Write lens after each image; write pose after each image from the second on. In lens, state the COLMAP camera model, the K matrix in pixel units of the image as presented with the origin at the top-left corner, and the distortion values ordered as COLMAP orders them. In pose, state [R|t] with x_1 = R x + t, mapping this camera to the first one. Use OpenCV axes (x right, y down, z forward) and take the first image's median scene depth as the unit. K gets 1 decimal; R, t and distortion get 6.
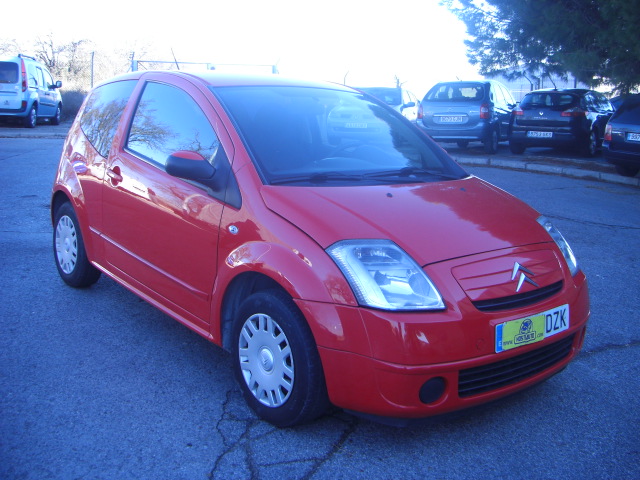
lens RADIAL K [[677.4, 0, 332.3], [0, 677.4, 237.9], [0, 0, 1]] dist [-0.119235, 0.011511]
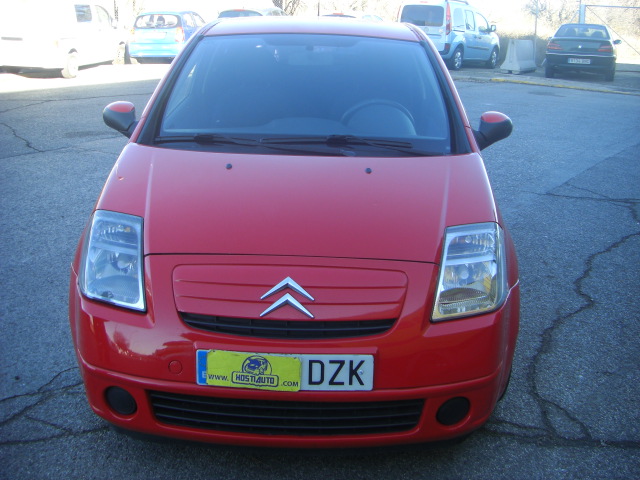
lens RADIAL K [[677.4, 0, 332.3], [0, 677.4, 237.9], [0, 0, 1]] dist [-0.119235, 0.011511]
pose [[0.770928, 0.172223, -0.613195, 0.717762], [-0.123260, 0.984890, 0.121651, -0.095884], [0.624881, -0.018202, 0.780508, 0.440649]]
